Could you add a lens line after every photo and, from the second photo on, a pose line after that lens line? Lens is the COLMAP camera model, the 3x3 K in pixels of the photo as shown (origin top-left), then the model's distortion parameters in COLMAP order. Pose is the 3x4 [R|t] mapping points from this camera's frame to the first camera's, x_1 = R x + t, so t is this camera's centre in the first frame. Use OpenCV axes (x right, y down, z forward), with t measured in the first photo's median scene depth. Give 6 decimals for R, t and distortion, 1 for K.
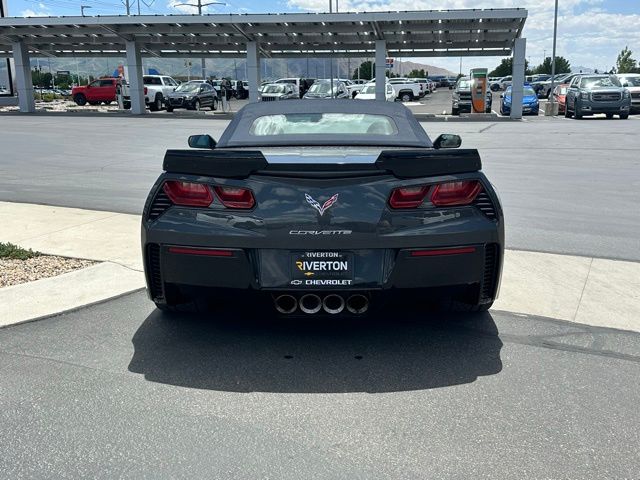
lens RADIAL K [[670.7, 0, 324.6], [0, 670.7, 238.3], [0, 0, 1]] dist [0.042276, 0.000000]
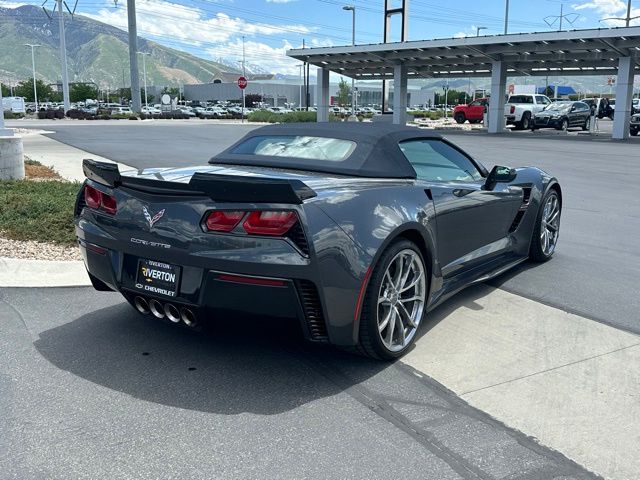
lens RADIAL K [[670.7, 0, 316.6], [0, 670.7, 246.7], [0, 0, 1]] dist [0.042276, 0.000000]
pose [[0.823113, 0.132285, -0.552255, 0.096608], [-0.139860, 0.989757, 0.028627, -0.008532], [0.550386, 0.053676, 0.833183, 0.028681]]
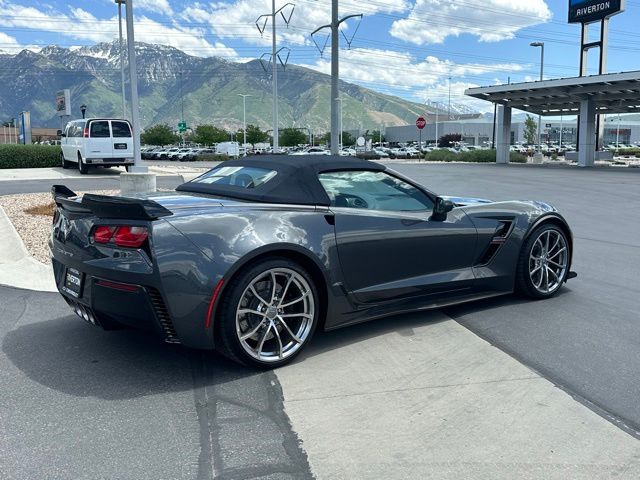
lens RADIAL K [[670.7, 0, 312.3], [0, 670.7, 243.6], [0, 0, 1]] dist [0.042276, 0.000000]
pose [[0.614080, 0.120113, -0.780051, 0.155925], [-0.174372, 0.984575, 0.014335, -0.015261], [0.769740, 0.127216, 0.625552, 0.064373]]
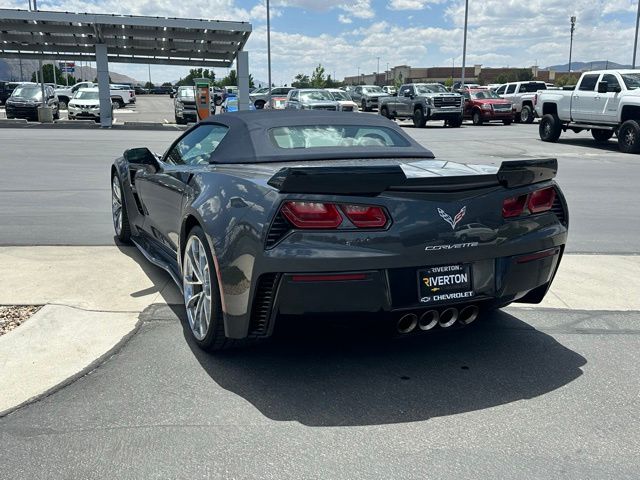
lens RADIAL K [[670.7, 0, 319.3], [0, 670.7, 243.8], [0, 0, 1]] dist [0.042276, 0.000000]
pose [[0.902062, -0.070942, 0.425737, -0.071371], [0.072953, 0.997268, 0.011603, -0.004515], [-0.425397, 0.020592, 0.904773, 0.022266]]
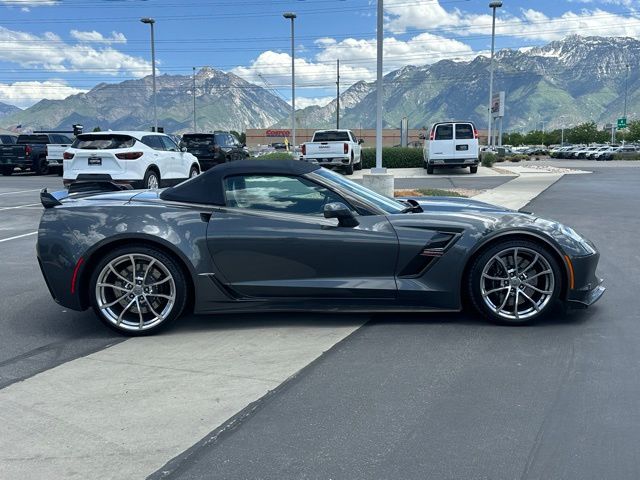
lens RADIAL K [[670.7, 0, 322.1], [0, 670.7, 243.1], [0, 0, 1]] dist [0.042276, 0.000000]
pose [[0.045079, 0.148175, -0.987933, 0.216123], [-0.210605, 0.968122, 0.135594, -0.044182], [0.976531, 0.201951, 0.074848, 0.186091]]
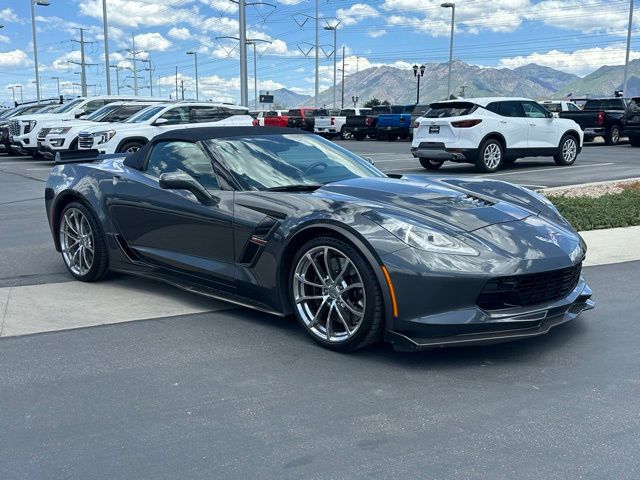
lens RADIAL K [[670.7, 0, 317.0], [0, 670.7, 253.6], [0, 0, 1]] dist [0.042276, 0.000000]
pose [[-0.678329, 0.158839, -0.717384, 0.136191], [-0.138284, 0.931308, 0.336960, -0.073532], [0.721628, 0.327773, -0.609769, 0.334599]]
